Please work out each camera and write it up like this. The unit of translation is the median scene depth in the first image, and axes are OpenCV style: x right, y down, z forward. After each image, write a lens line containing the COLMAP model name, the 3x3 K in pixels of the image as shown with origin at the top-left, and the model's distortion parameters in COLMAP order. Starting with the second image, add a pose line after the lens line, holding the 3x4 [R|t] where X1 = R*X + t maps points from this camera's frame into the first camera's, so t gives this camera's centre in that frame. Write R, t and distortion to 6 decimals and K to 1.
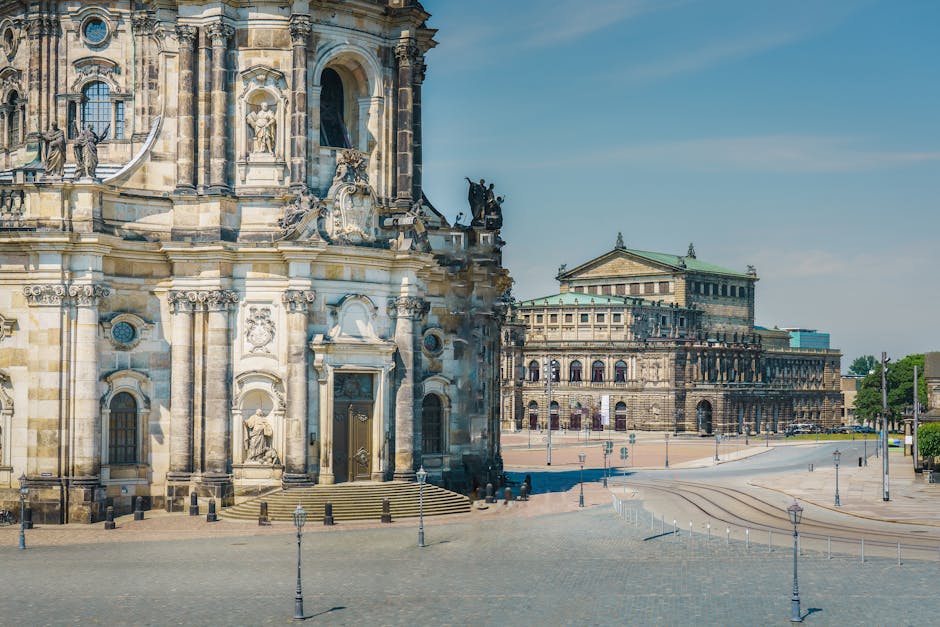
lens RADIAL K [[1702.2, 0, 470.0], [0, 1702.2, 313.5], [0, 0, 1]] dist [0.219768, 0.039392]
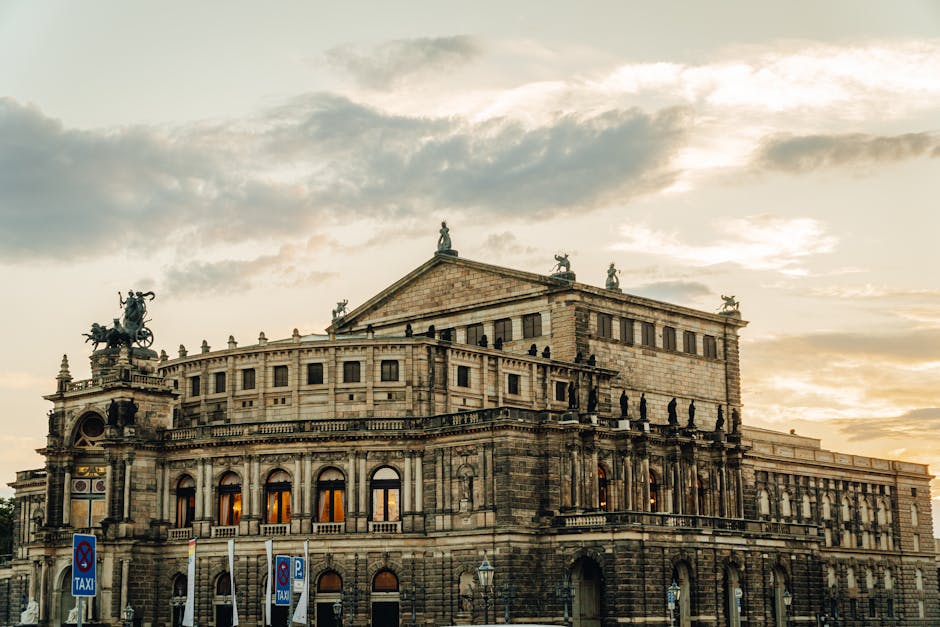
lens RADIAL K [[1702.2, 0, 470.0], [0, 1702.2, 313.5], [0, 0, 1]] dist [0.219768, 0.039392]
pose [[0.998618, -0.027280, -0.044928, 0.117305], [0.020621, 0.989578, -0.142516, 0.046185], [0.048348, 0.141392, 0.988772, 0.542017]]
